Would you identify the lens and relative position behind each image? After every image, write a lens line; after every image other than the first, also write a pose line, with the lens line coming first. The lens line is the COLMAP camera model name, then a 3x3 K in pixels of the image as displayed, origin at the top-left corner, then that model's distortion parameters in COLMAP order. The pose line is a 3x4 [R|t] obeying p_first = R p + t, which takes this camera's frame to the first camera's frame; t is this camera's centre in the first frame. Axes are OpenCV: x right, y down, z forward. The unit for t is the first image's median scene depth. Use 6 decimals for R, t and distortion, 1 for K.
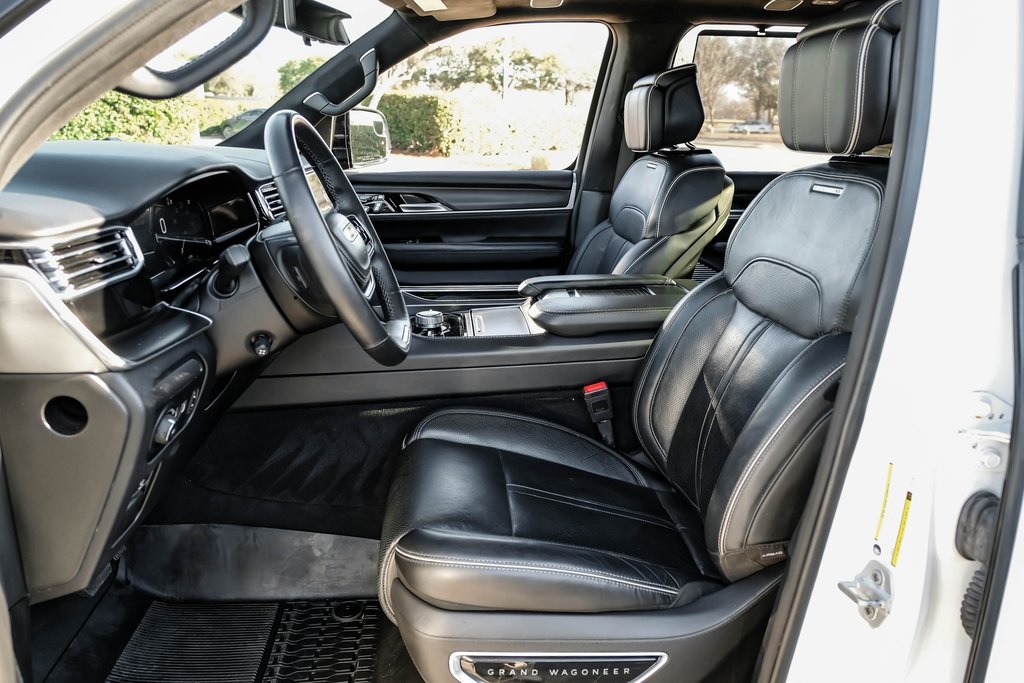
lens RADIAL K [[714.0, 0, 496.4], [0, 714.0, 338.3], [0, 0, 1]] dist [-0.002836, -0.004290]
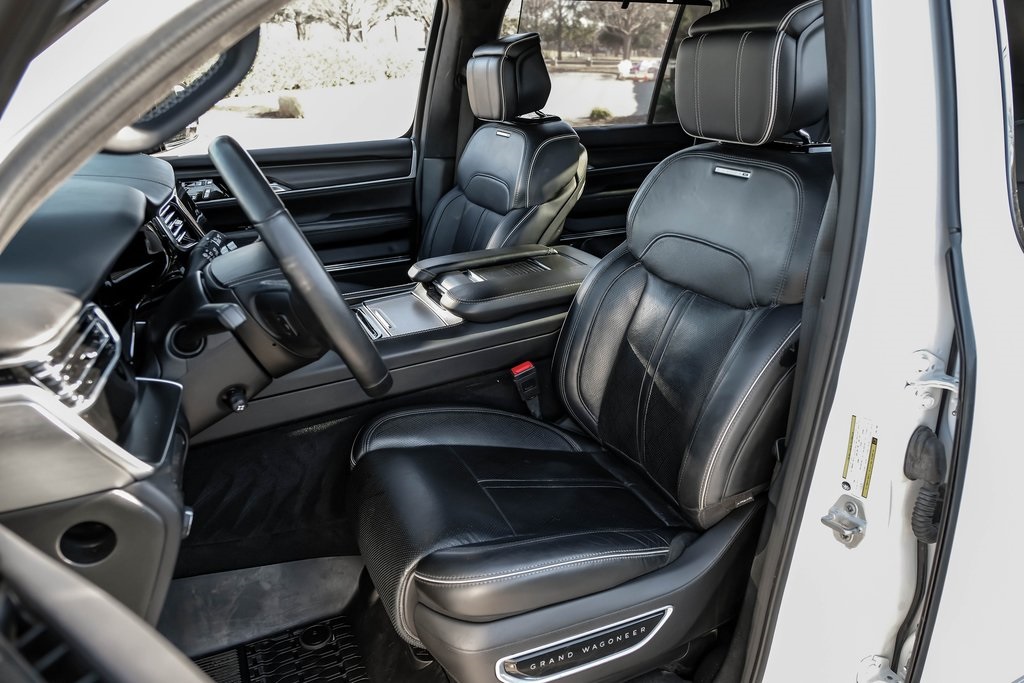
lens RADIAL K [[703.5, 0, 512.0], [0, 703.5, 341.5], [0, 0, 1]] dist [-0.002893, -0.002996]
pose [[0.938800, -0.151949, 0.309139, -0.188556], [0.123877, 0.986335, 0.108616, -0.083235], [-0.321419, -0.063674, 0.944794, 0.034706]]
